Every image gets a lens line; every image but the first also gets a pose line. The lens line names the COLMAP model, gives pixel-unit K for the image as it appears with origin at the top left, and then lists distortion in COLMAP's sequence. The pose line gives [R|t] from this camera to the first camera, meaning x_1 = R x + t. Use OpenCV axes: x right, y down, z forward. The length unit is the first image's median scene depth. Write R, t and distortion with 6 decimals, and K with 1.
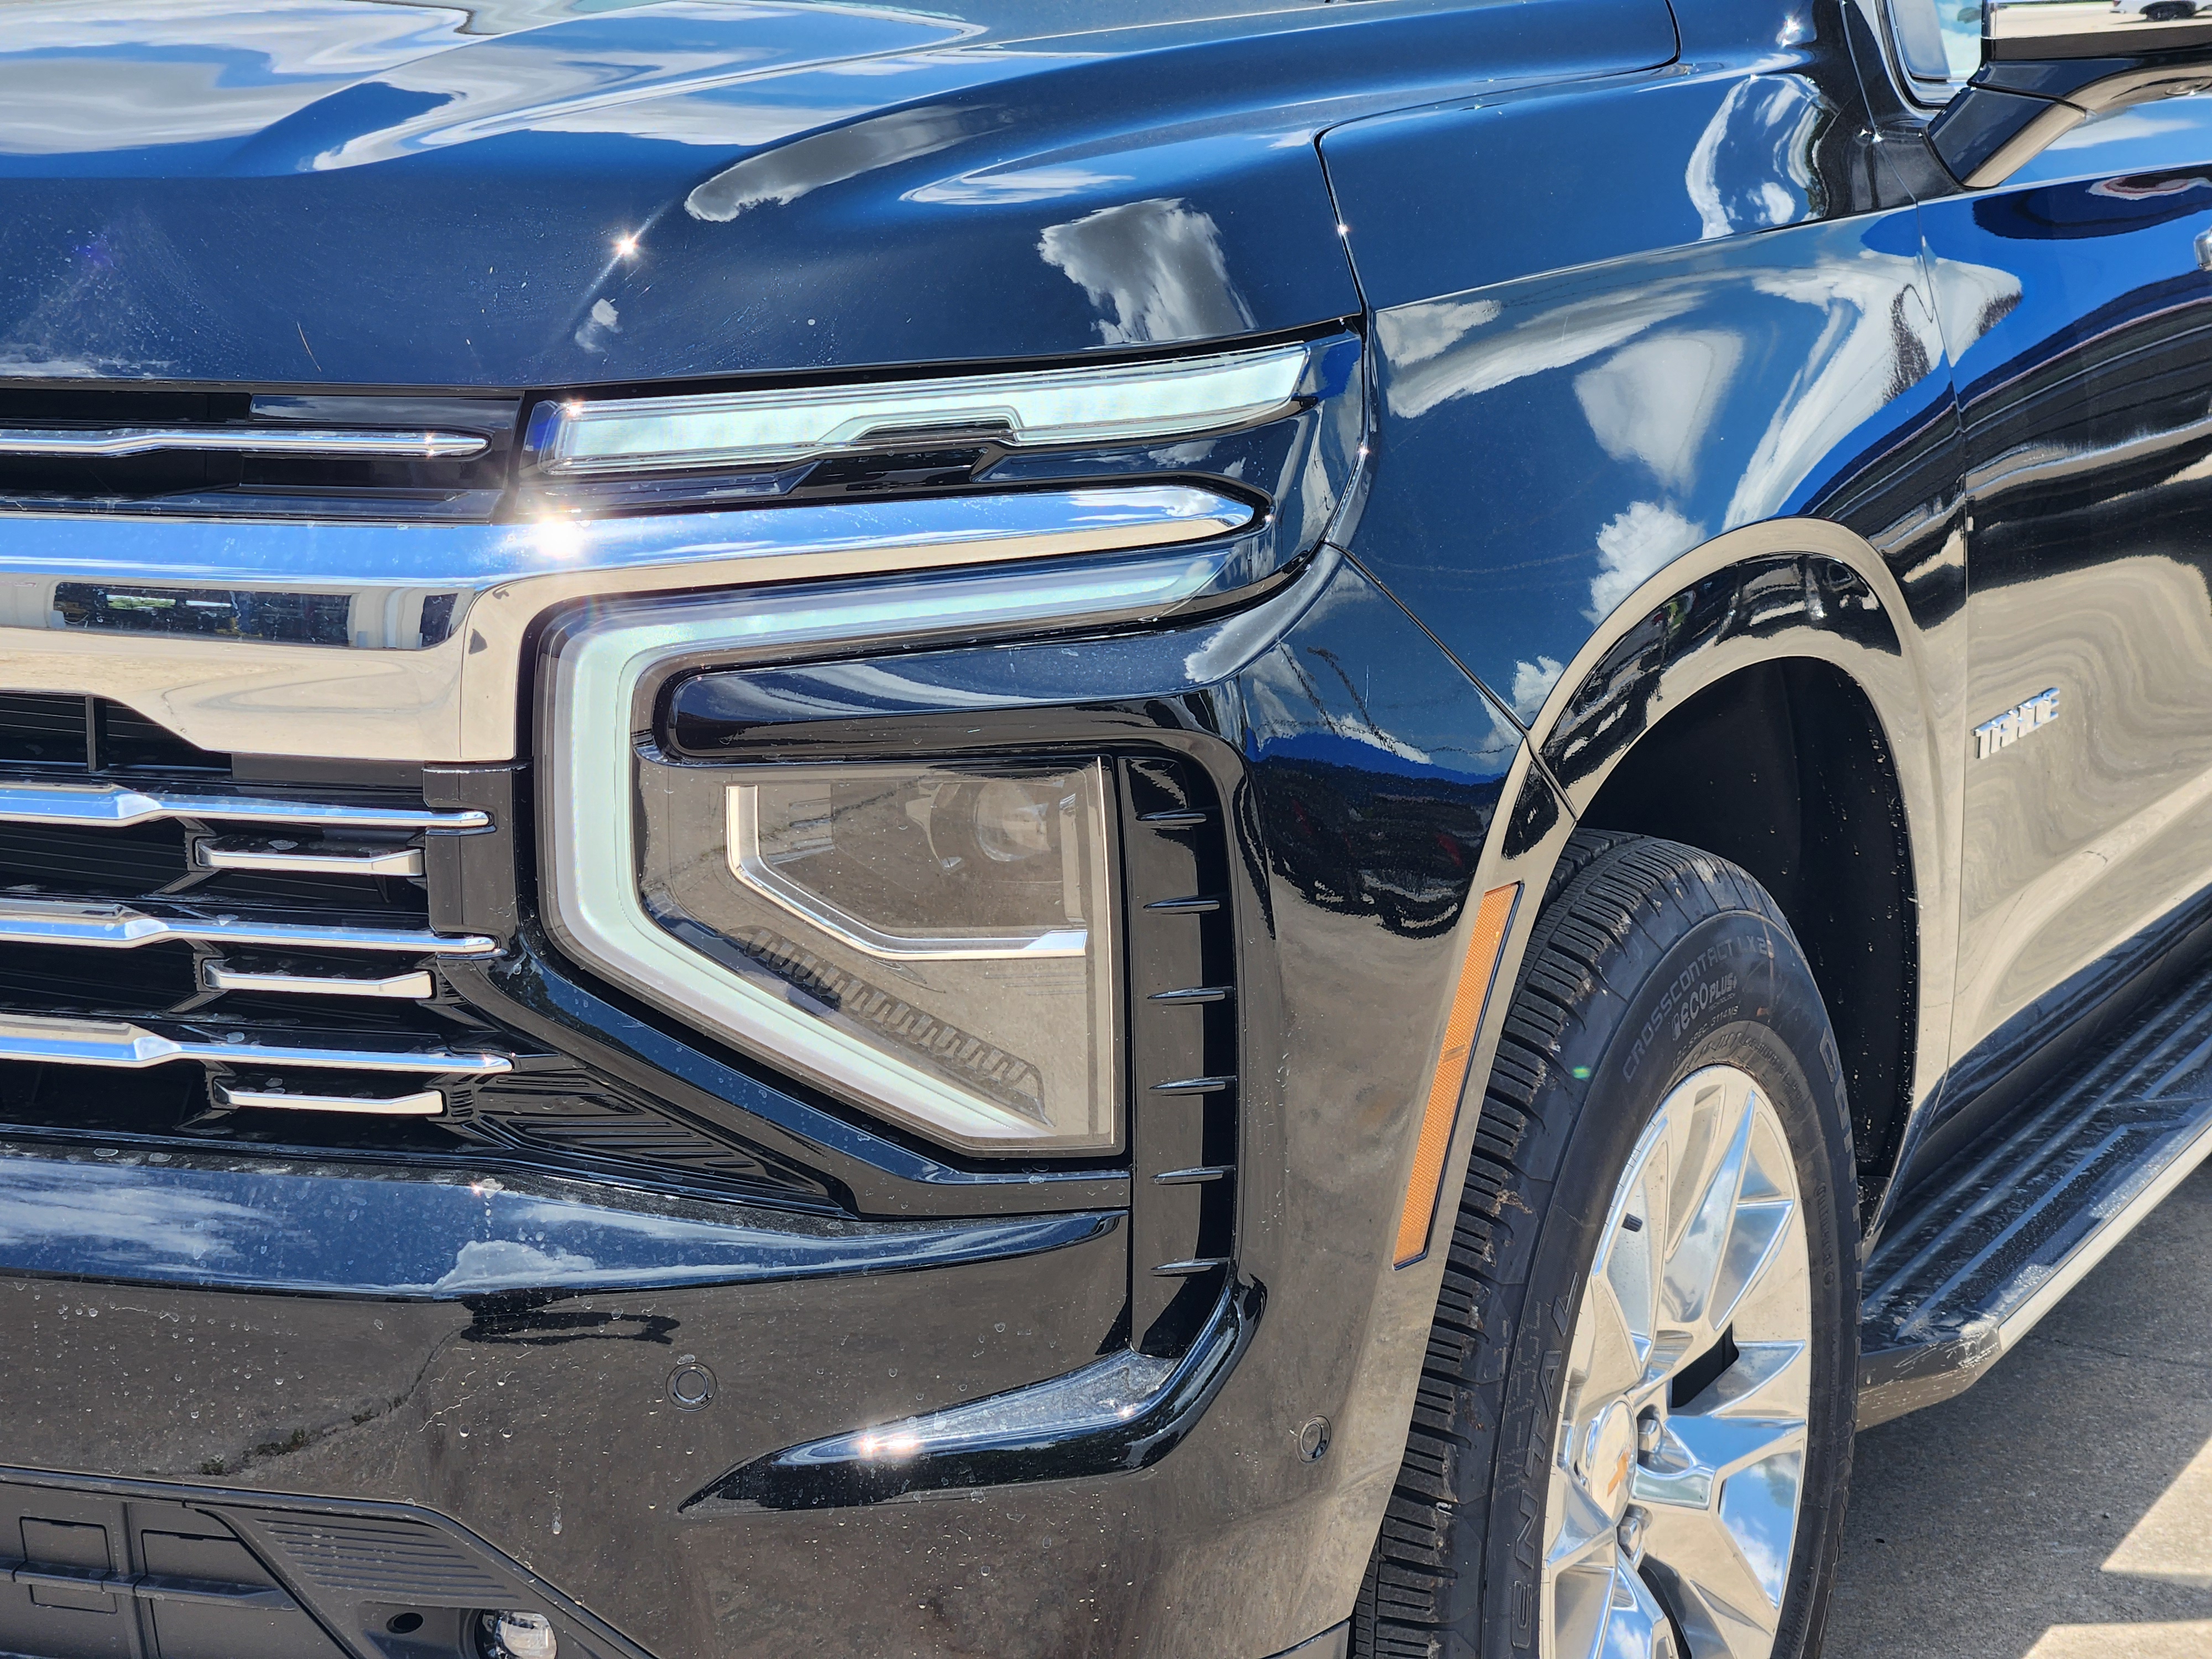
lens RADIAL K [[4309.7, 0, 1091.9], [0, 4309.7, 837.7], [0, 0, 1]] dist [-0.024622, 0.000000]
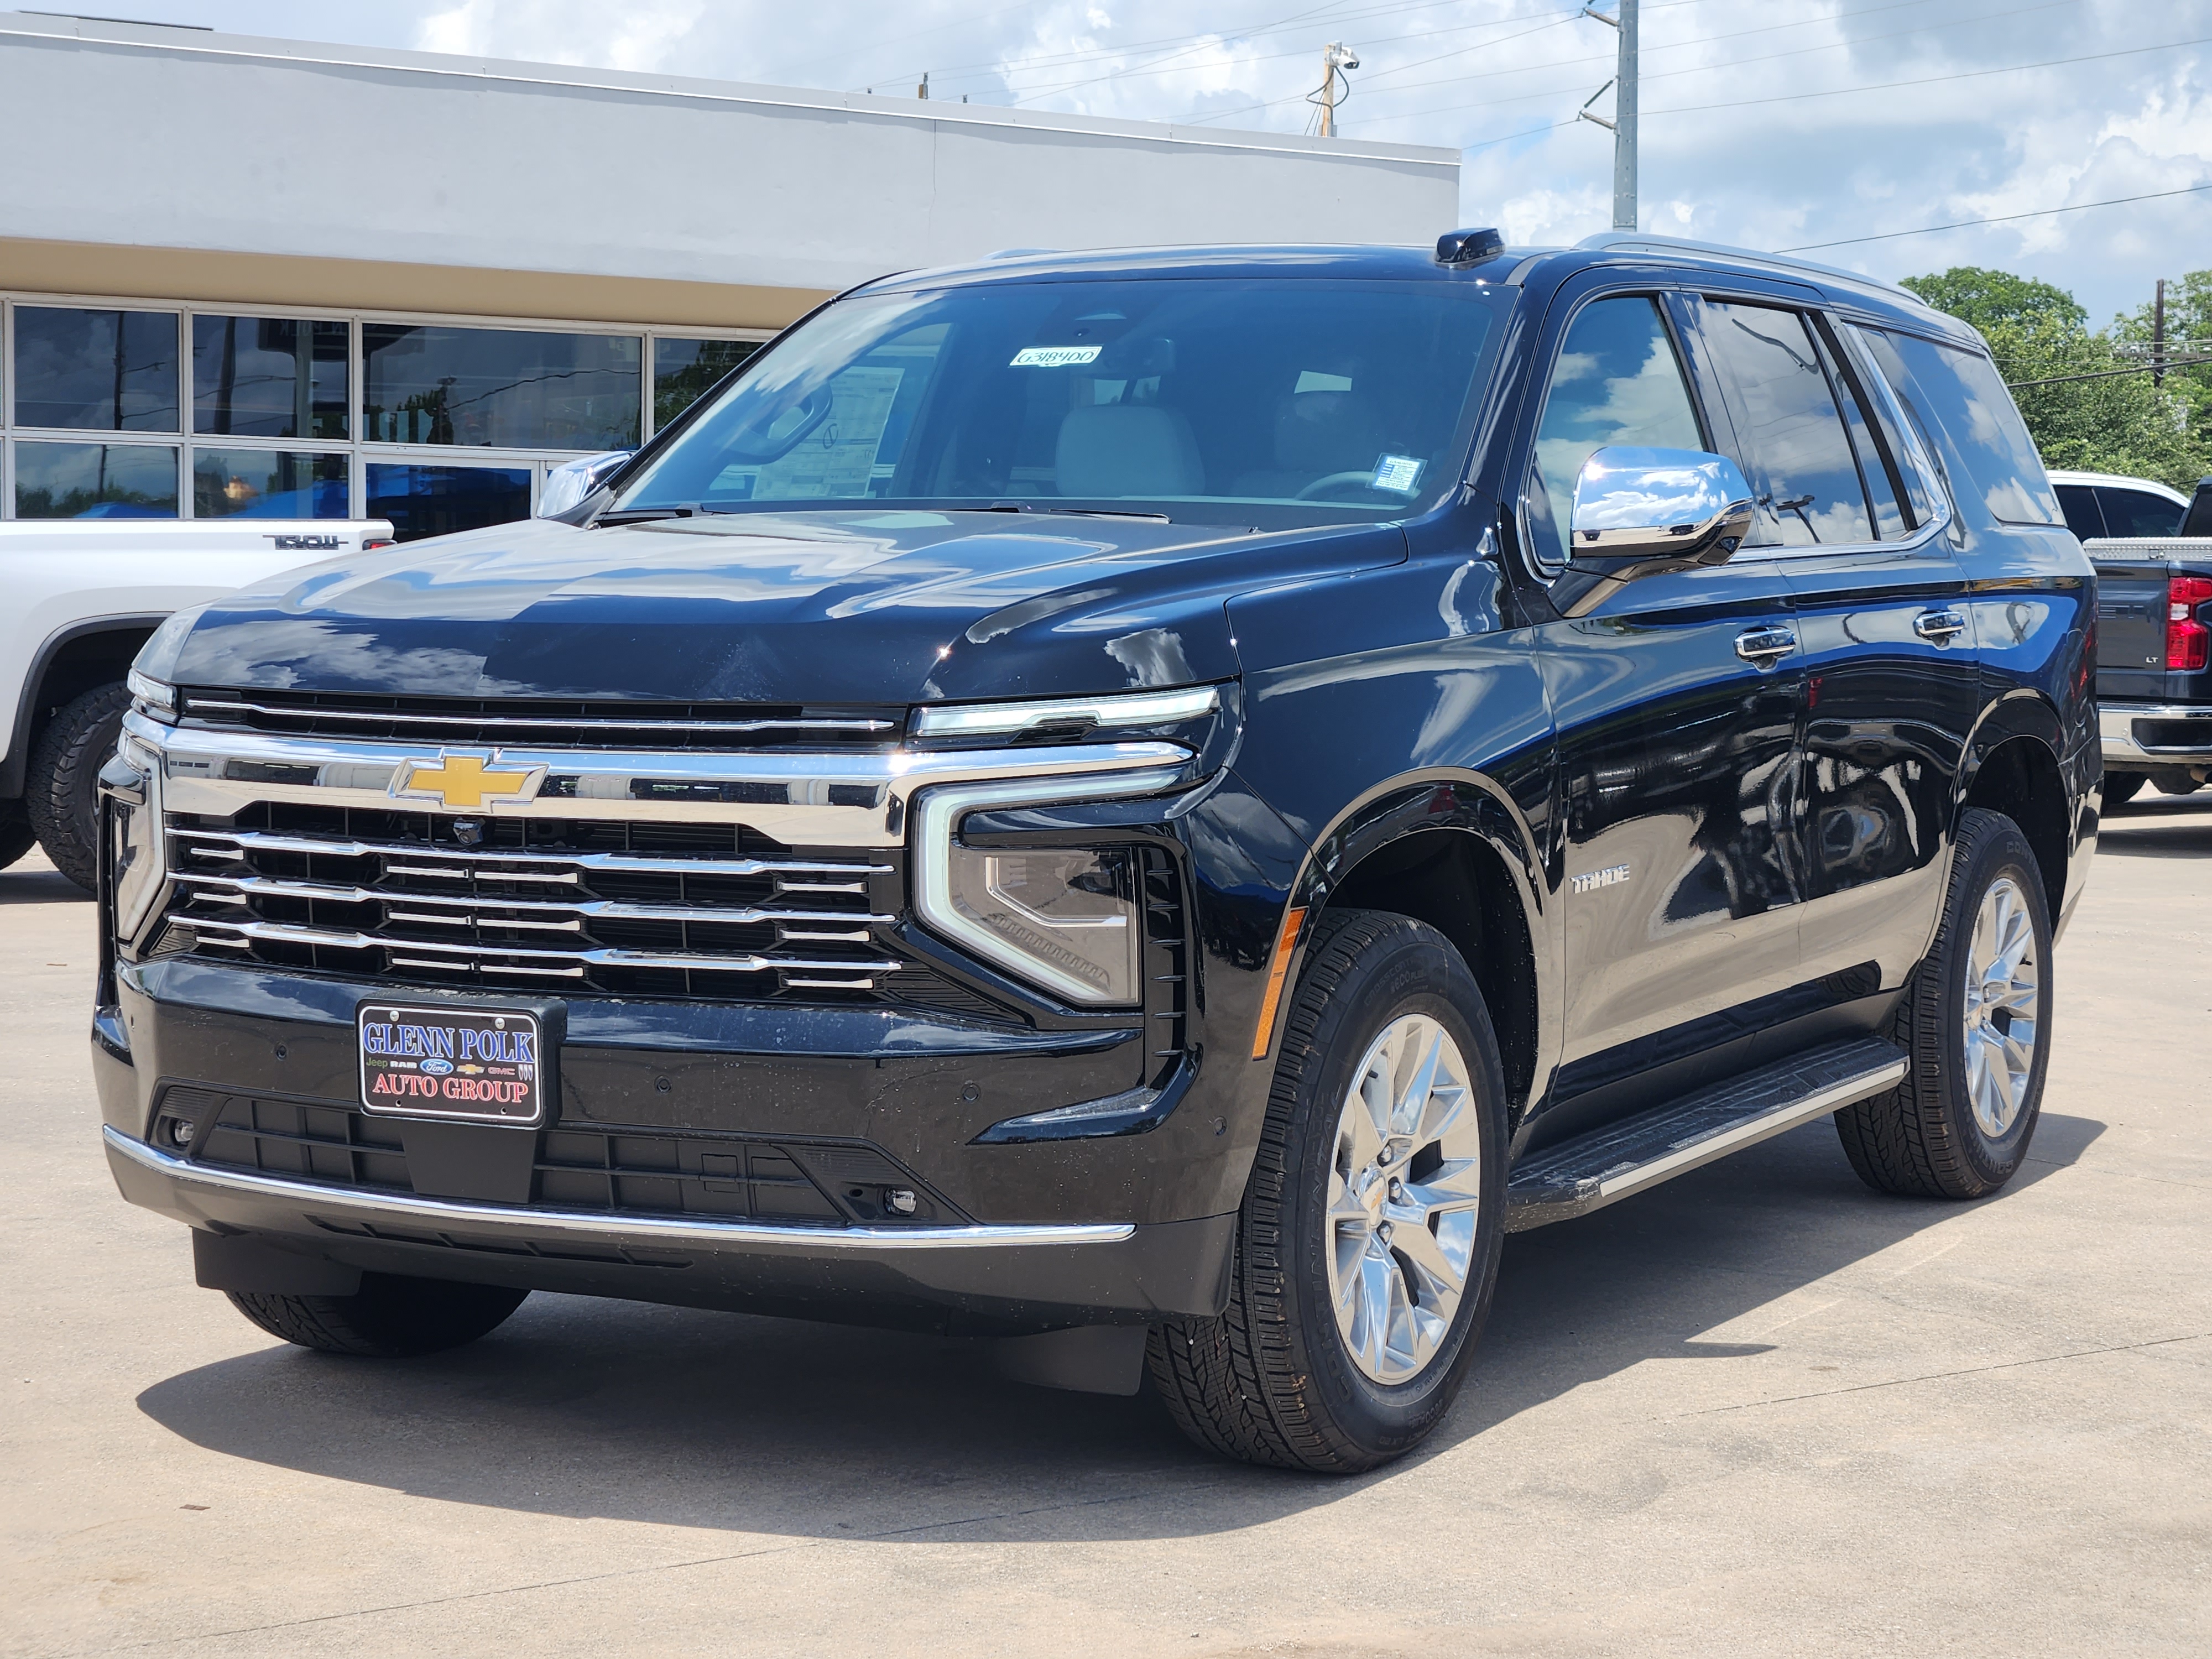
lens RADIAL K [[4309.7, 0, 1109.2], [0, 4309.7, 826.7], [0, 0, 1]] dist [-0.024622, 0.000000]
pose [[0.999733, -0.004618, -0.022636, 0.045702], [0.002507, 0.995716, -0.092435, 0.200029], [0.022966, 0.092354, 0.995461, -1.501292]]
